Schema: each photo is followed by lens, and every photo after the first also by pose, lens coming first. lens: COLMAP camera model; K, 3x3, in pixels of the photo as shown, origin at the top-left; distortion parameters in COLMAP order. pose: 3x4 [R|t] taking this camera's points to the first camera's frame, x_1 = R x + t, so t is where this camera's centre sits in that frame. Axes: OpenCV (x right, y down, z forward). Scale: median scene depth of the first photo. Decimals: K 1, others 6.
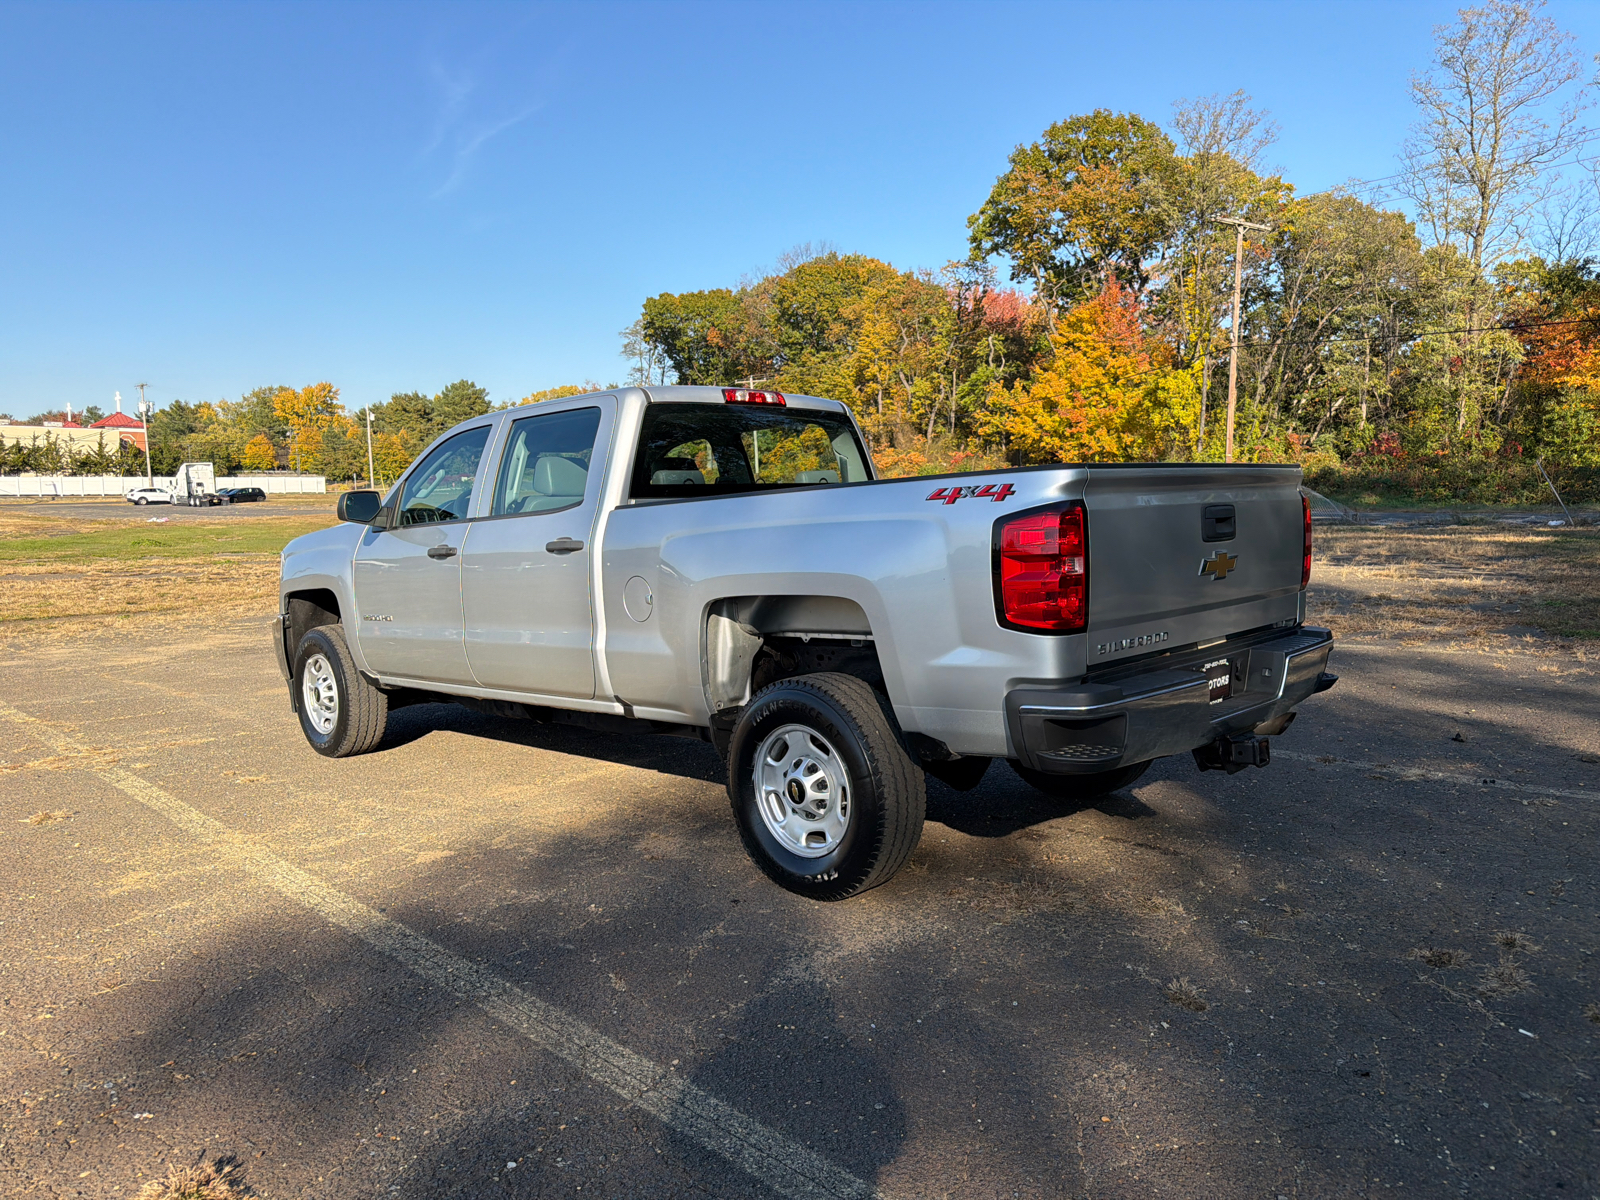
lens RADIAL K [[1121.7, 0, 796.3], [0, 1121.7, 606.1], [0, 0, 1]] dist [0.044357, -0.054034]
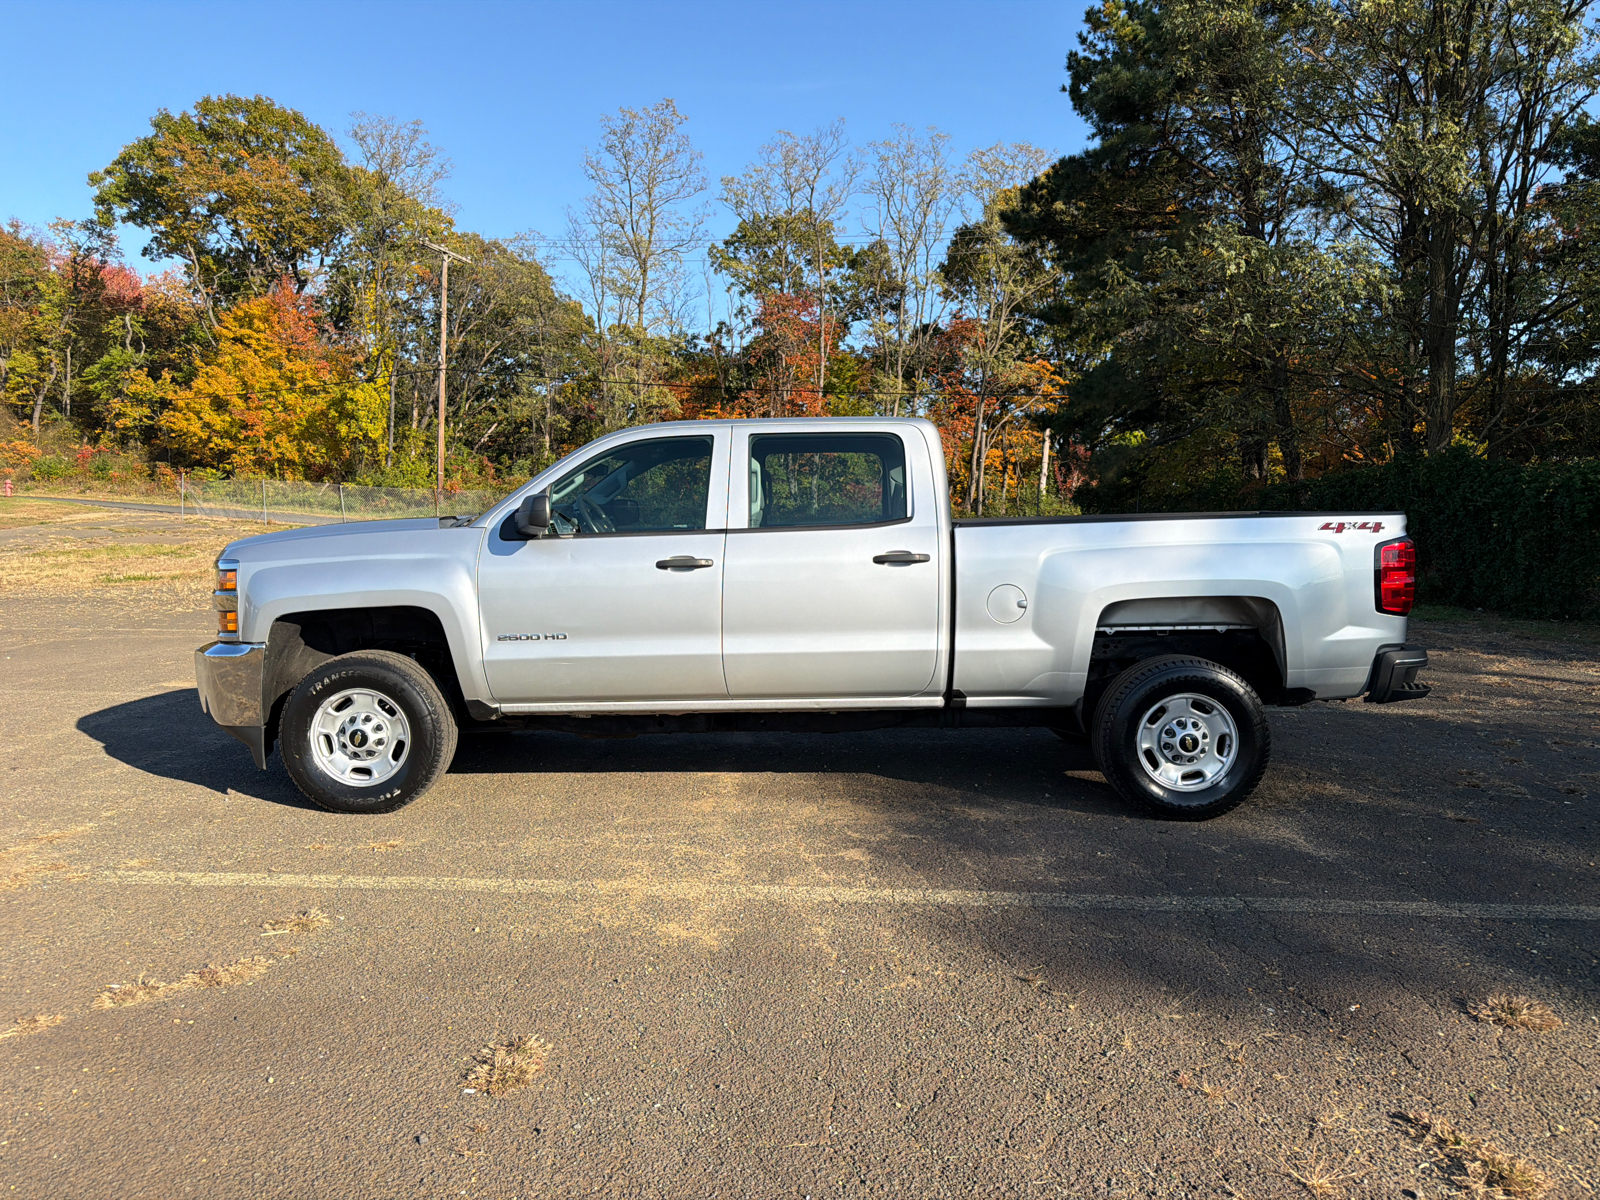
lens RADIAL K [[1121.7, 0, 796.2], [0, 1121.7, 598.5], [0, 0, 1]] dist [0.044357, -0.054034]
pose [[0.724569, -0.017448, 0.688982, -0.065106], [0.030050, 0.999529, -0.006290, -0.000660], [-0.688547, 0.025262, 0.724752, 0.017631]]
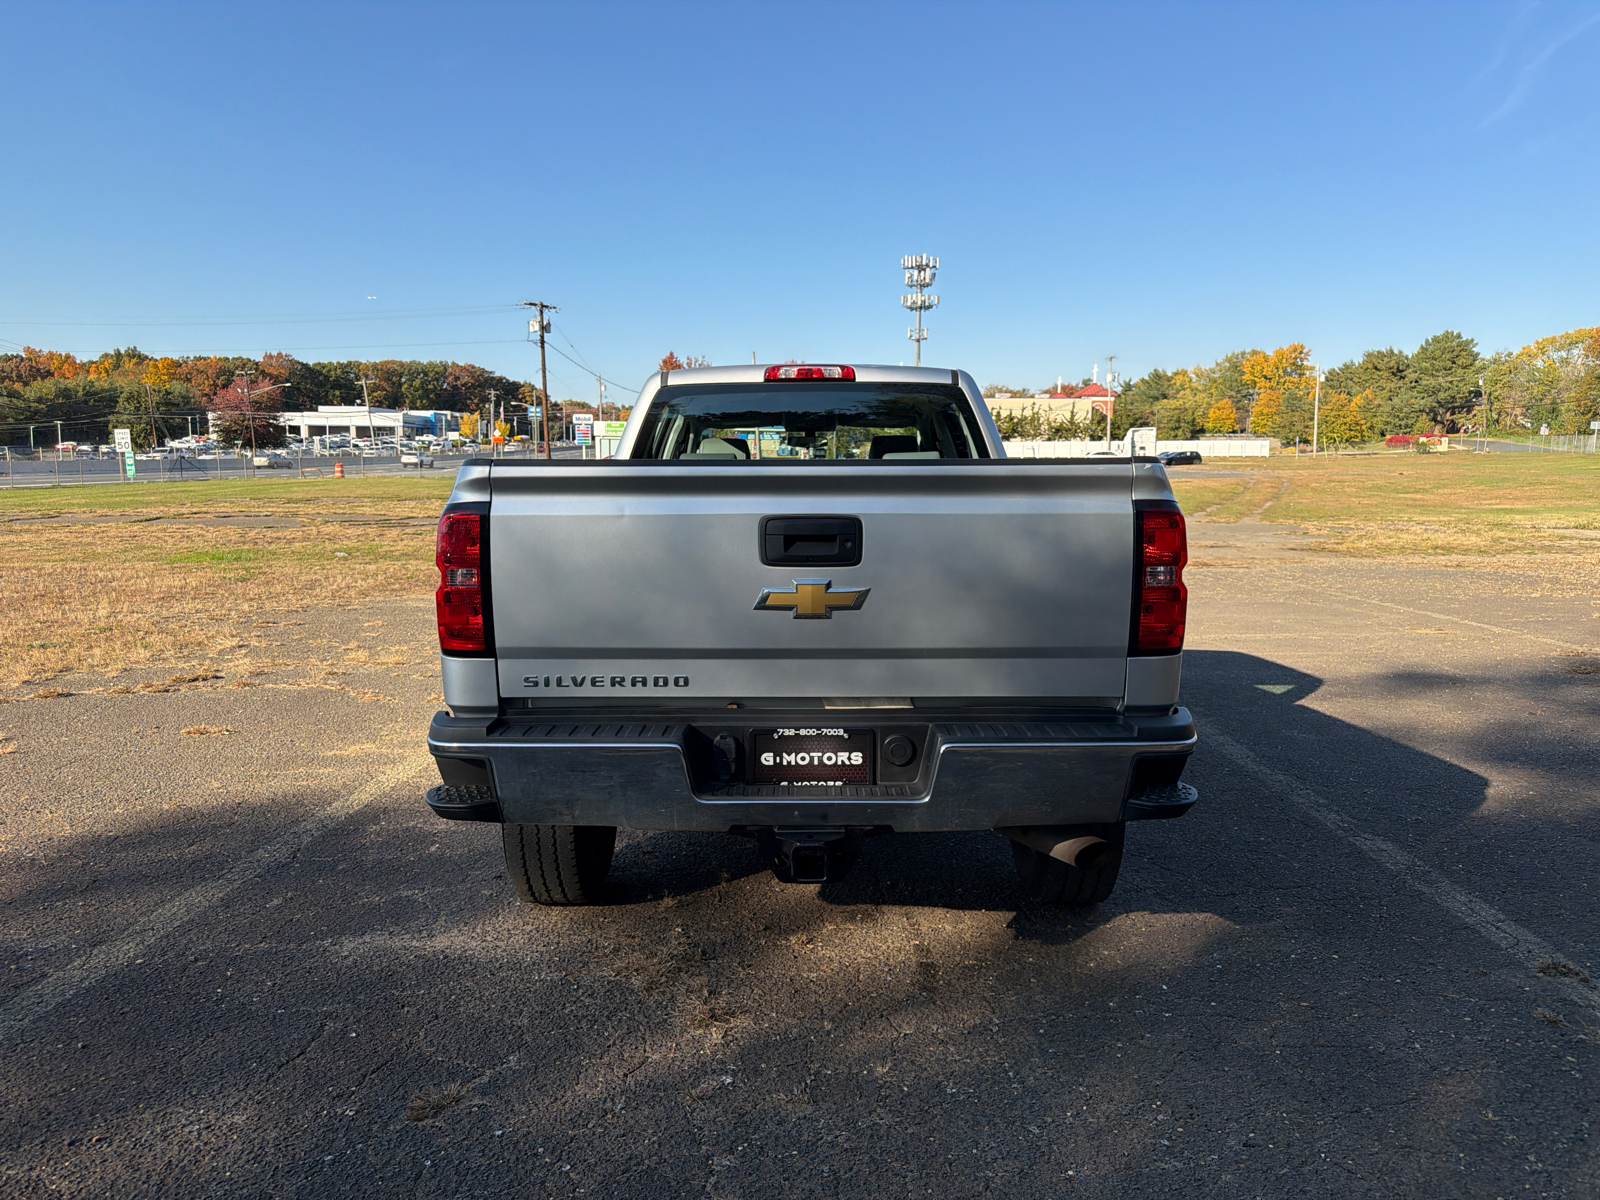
lens RADIAL K [[1121.7, 0, 801.5], [0, 1121.7, 603.4], [0, 0, 1]] dist [0.044357, -0.054034]
pose [[0.691436, 0.101910, -0.715213, 0.044586], [-0.080263, 0.994708, 0.064141, -0.003989], [0.717965, 0.013056, 0.695957, 0.024693]]
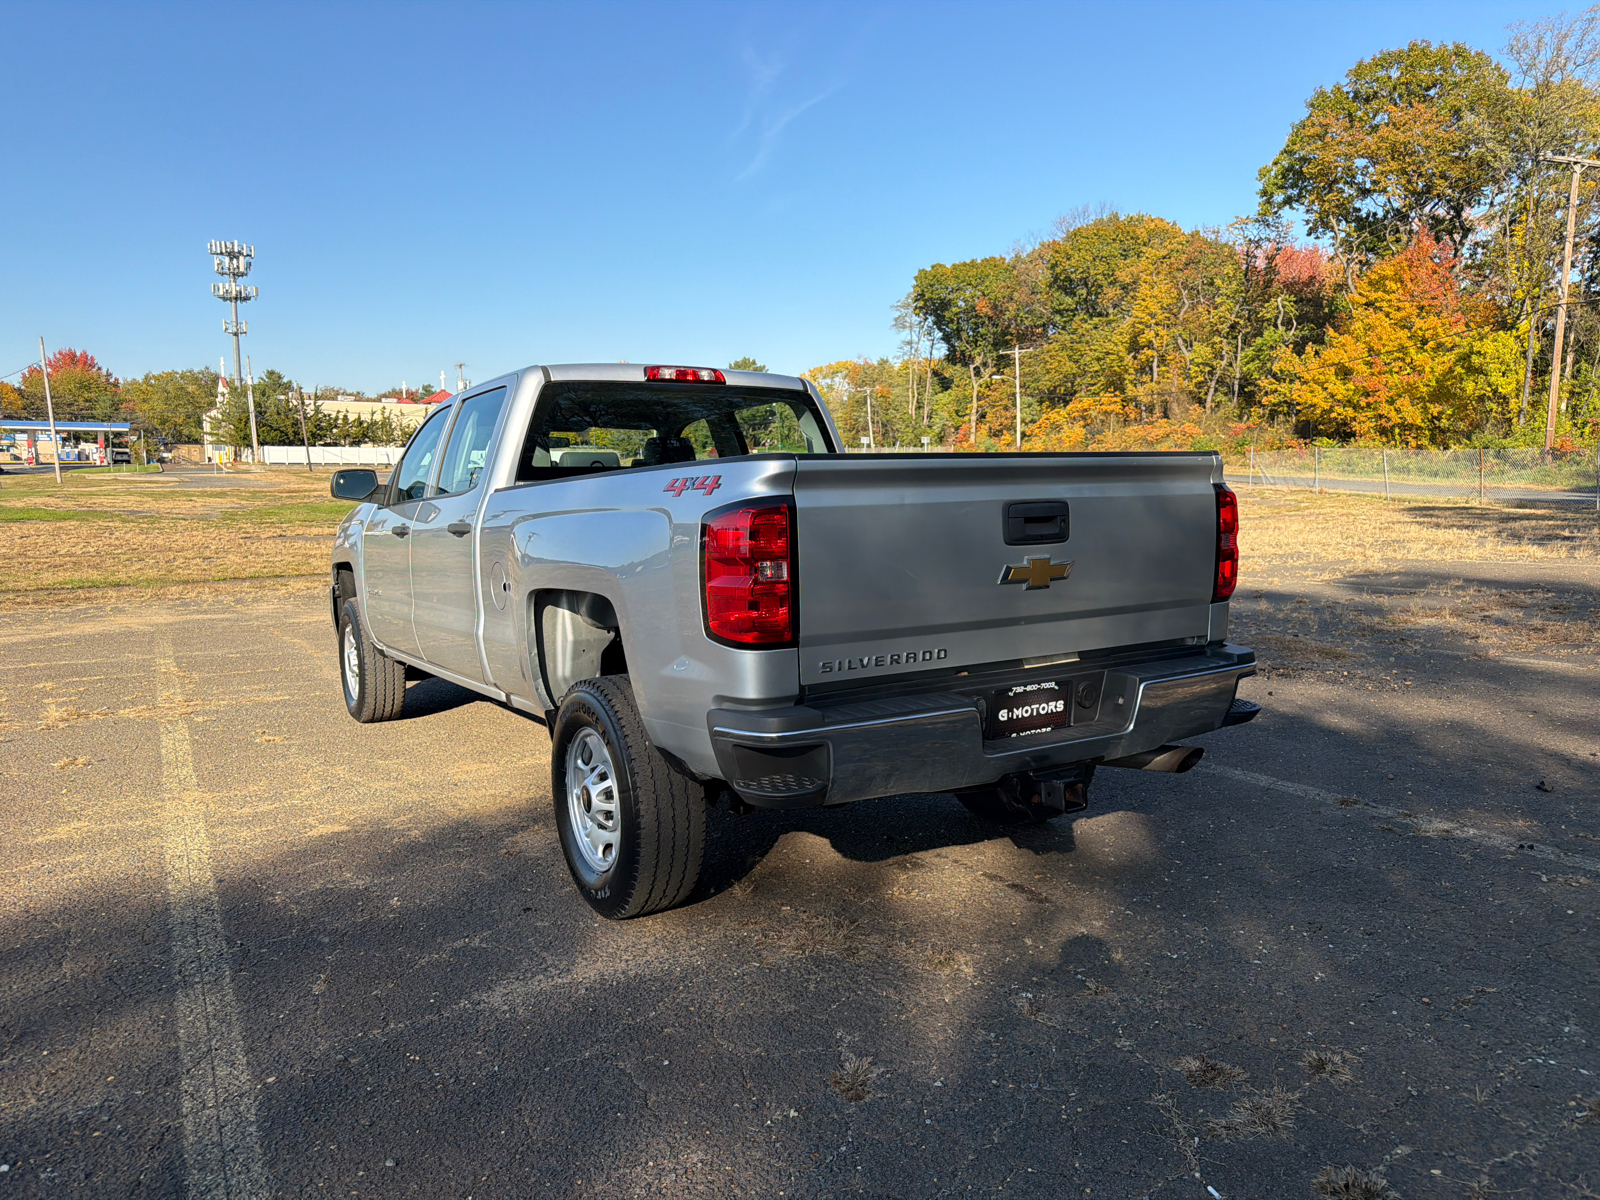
lens RADIAL K [[1121.7, 0, 794.4], [0, 1121.7, 594.8], [0, 0, 1]] dist [0.044357, -0.054034]
pose [[0.970154, 0.035334, -0.239901, 0.020092], [-0.031889, 0.999325, 0.018231, -0.001468], [0.240383, -0.010036, 0.970626, 0.006636]]
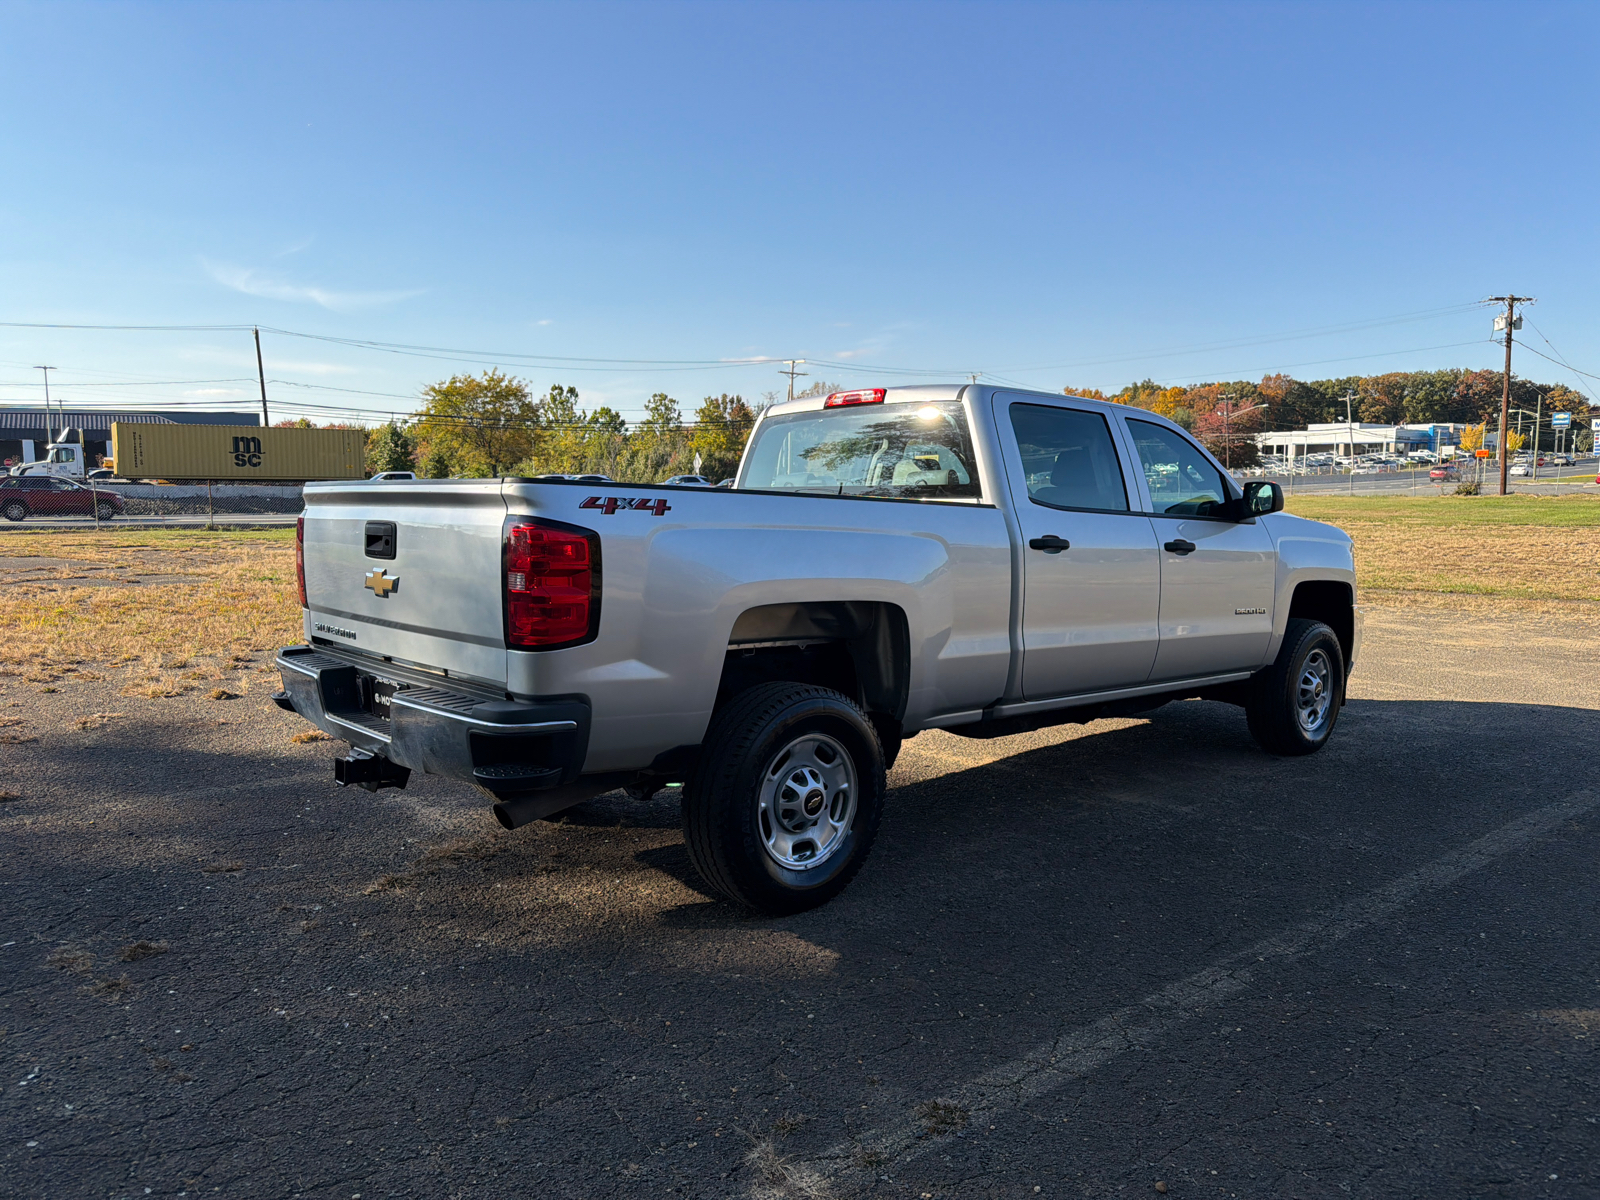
lens RADIAL K [[1121.7, 0, 809.3], [0, 1121.7, 600.7], [0, 0, 1]] dist [0.044357, -0.054034]
pose [[-0.059544, 0.113805, -0.991717, 0.067390], [-0.088630, 0.988953, 0.118810, -0.008668], [0.994283, 0.094970, -0.048800, 0.071529]]
